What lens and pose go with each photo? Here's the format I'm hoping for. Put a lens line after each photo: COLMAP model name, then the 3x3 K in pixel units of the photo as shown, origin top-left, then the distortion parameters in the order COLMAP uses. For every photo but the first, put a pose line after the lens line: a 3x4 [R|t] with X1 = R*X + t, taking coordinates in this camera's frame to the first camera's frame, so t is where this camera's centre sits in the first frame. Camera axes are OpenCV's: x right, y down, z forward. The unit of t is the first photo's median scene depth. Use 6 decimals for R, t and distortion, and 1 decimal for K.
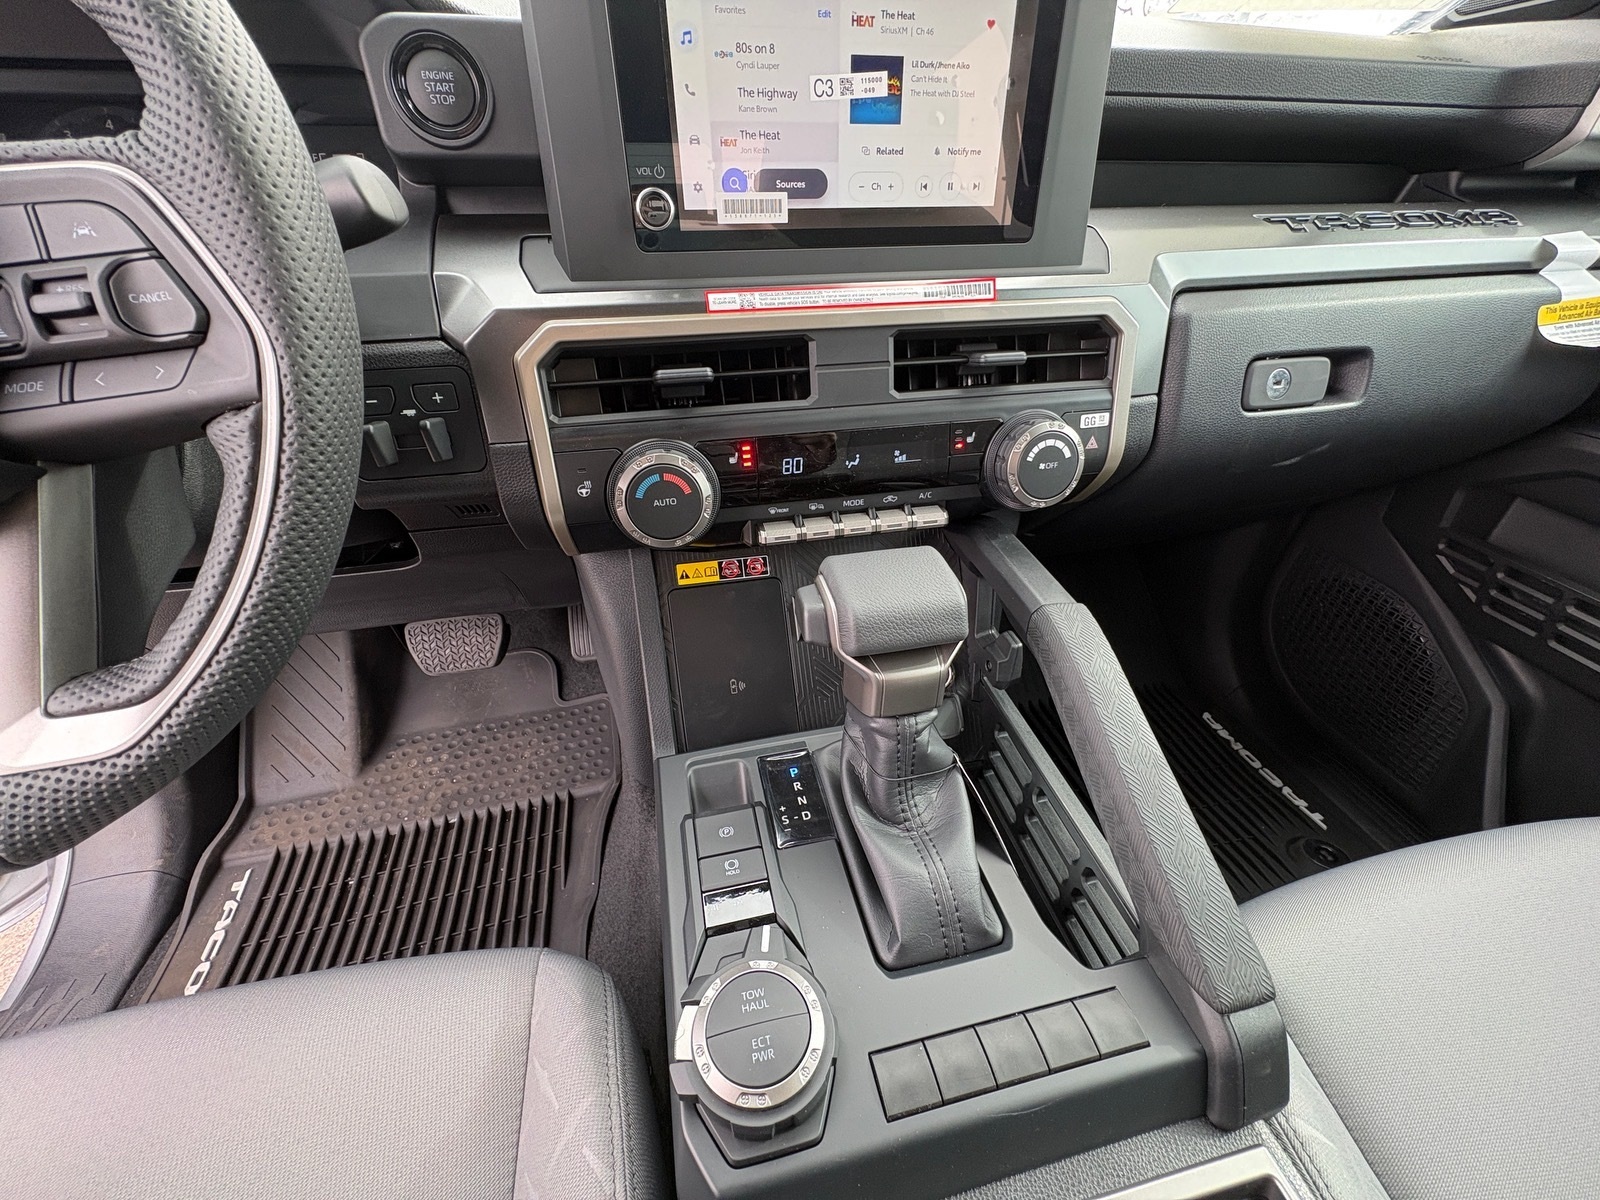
lens RADIAL K [[629.6, 0, 799.8], [0, 629.6, 602.8], [0, 0, 1]] dist [0.003643, -0.000782]
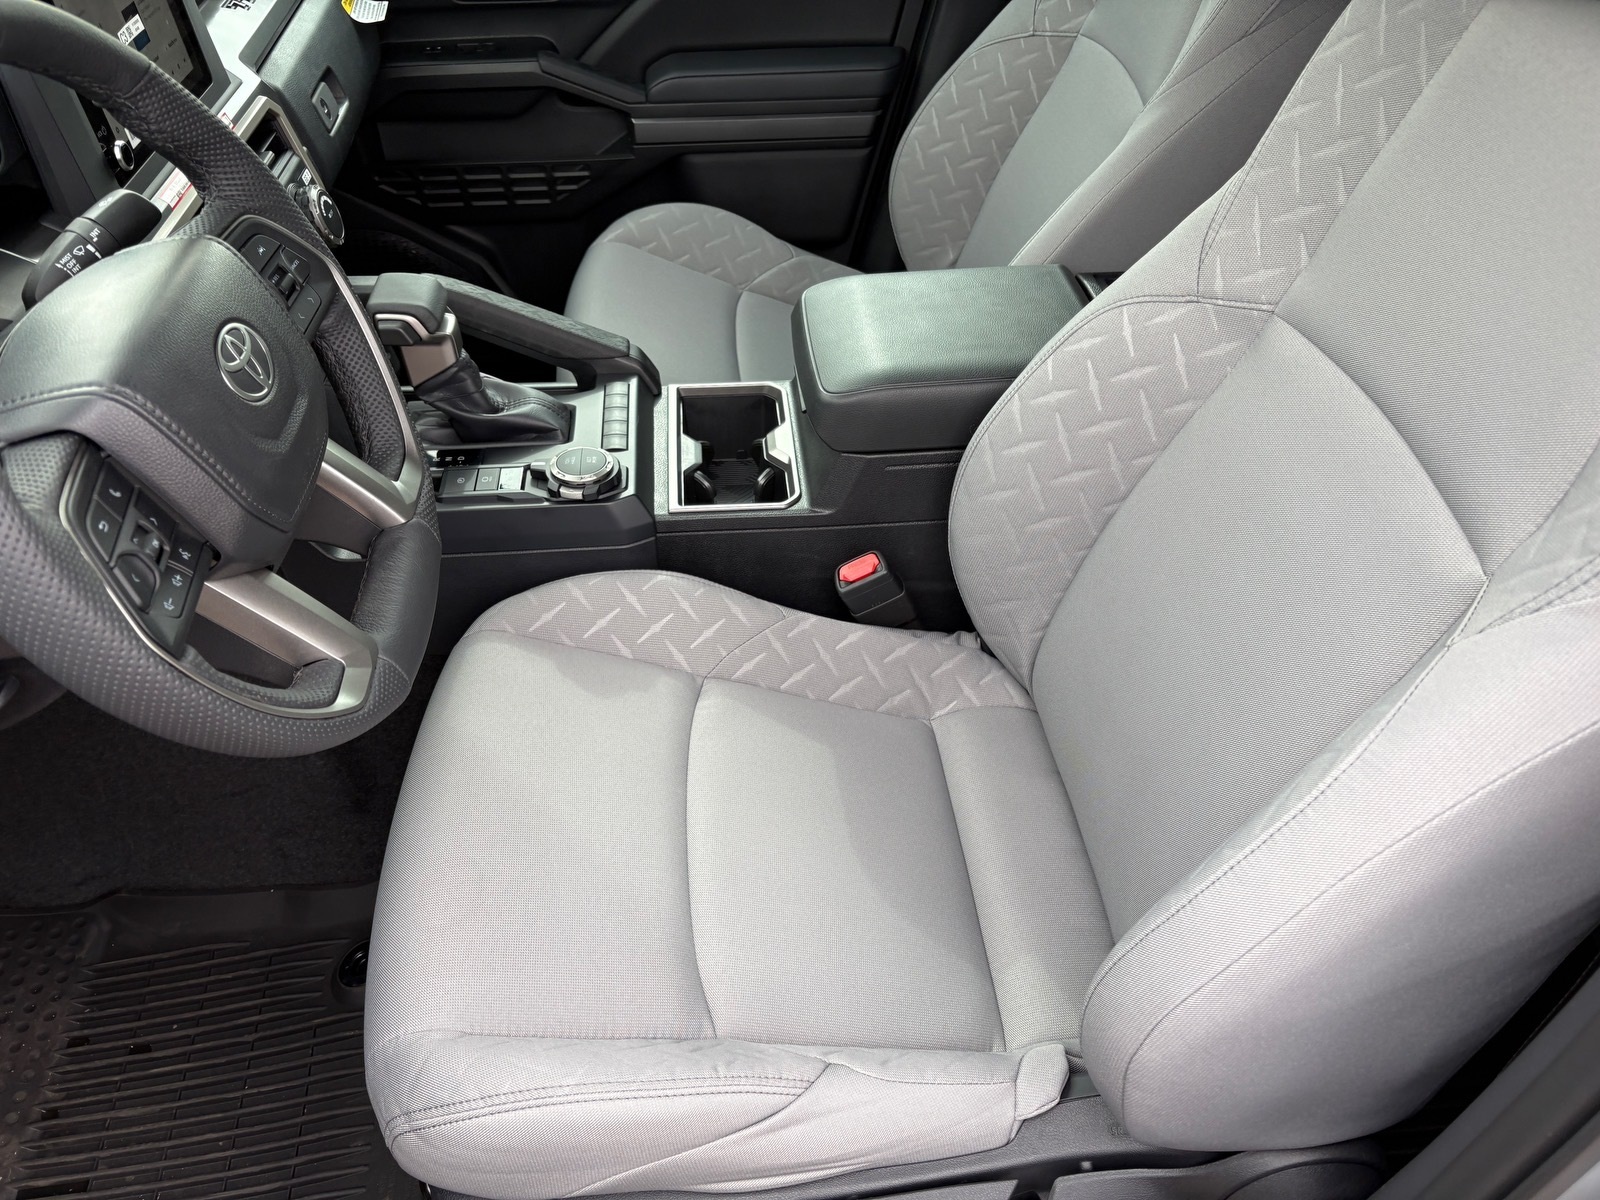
lens RADIAL K [[1210.9, 0, 803.3], [0, 1210.9, 605.2], [0, 0, 1]] dist [0.034614, -0.038372]
pose [[0.135983, -0.644599, 0.752330, -2.386385], [0.569329, 0.672315, 0.473135, -0.357076], [-0.810785, 0.363985, 0.458412, -0.921935]]
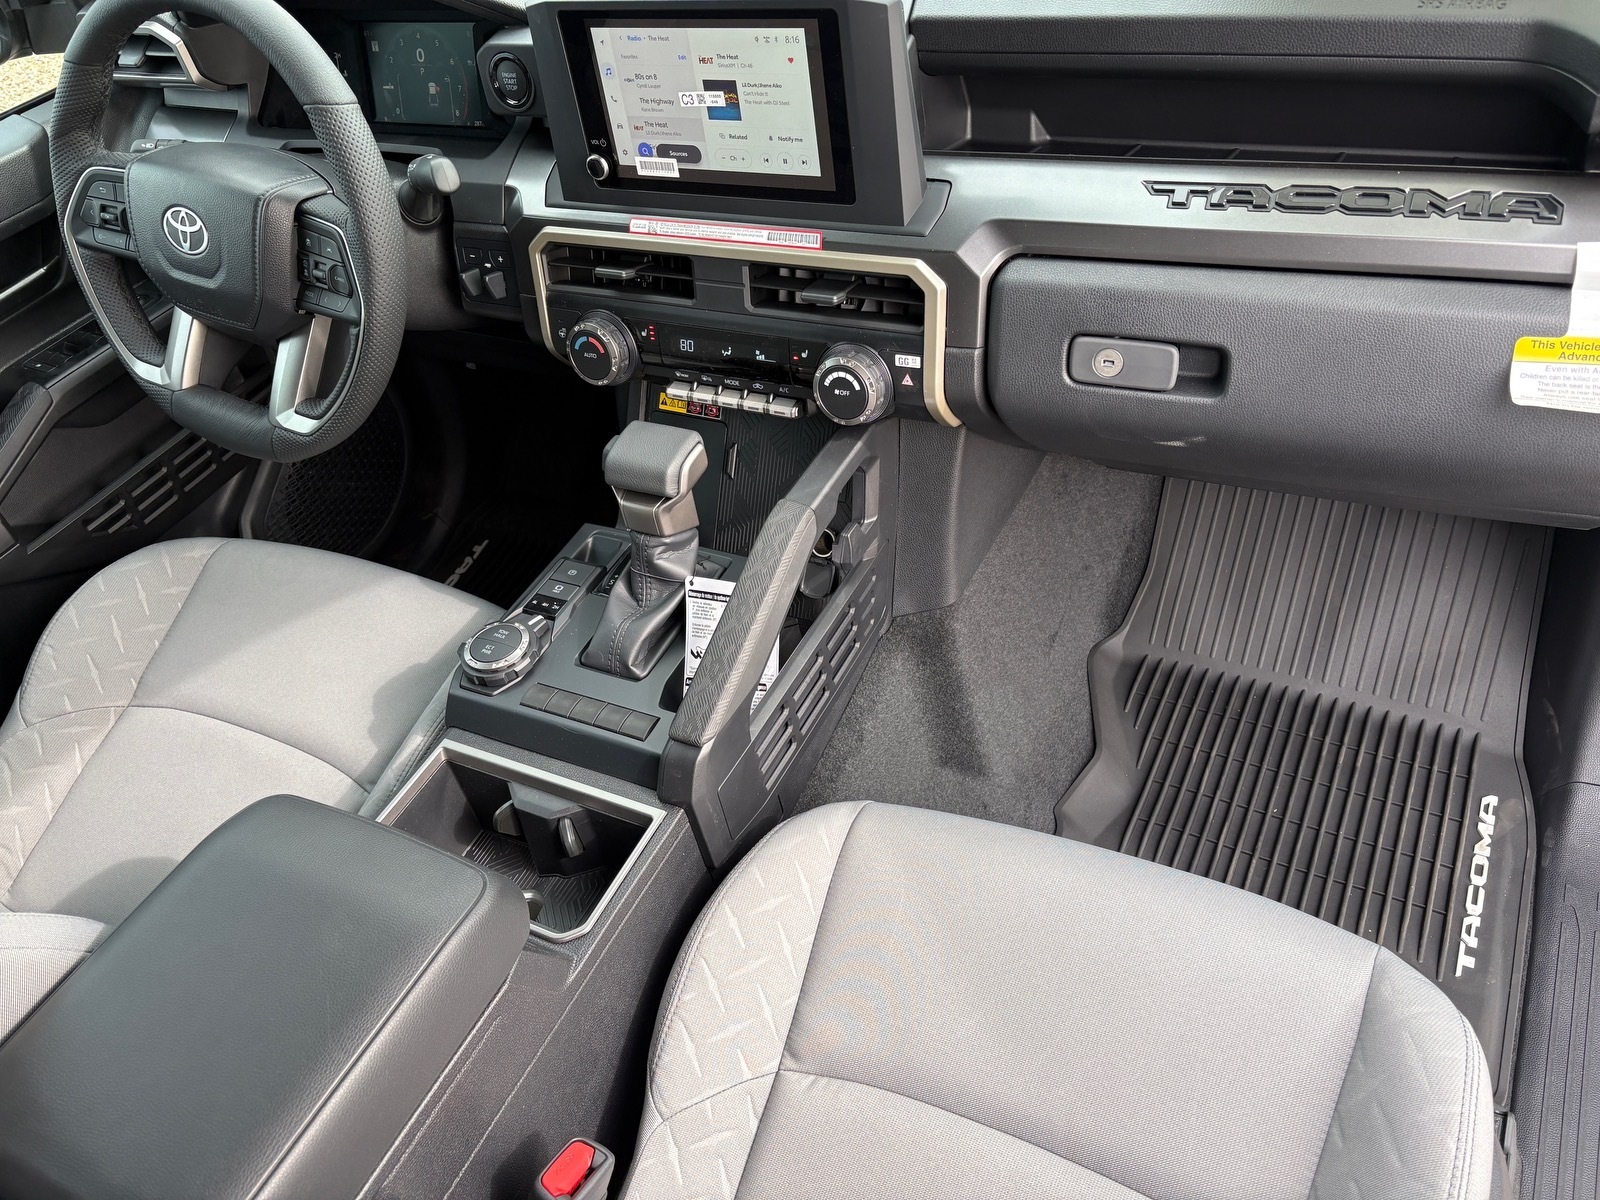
lens RADIAL K [[1210.9, 0, 793.6], [0, 1210.9, 607.3], [0, 0, 1]] dist [0.034614, -0.038372]
pose [[0.755541, 0.347749, -0.555184, 1.968396], [-0.226999, 0.933946, 0.276074, -0.507751], [0.614516, -0.082559, 0.784572, -1.019476]]
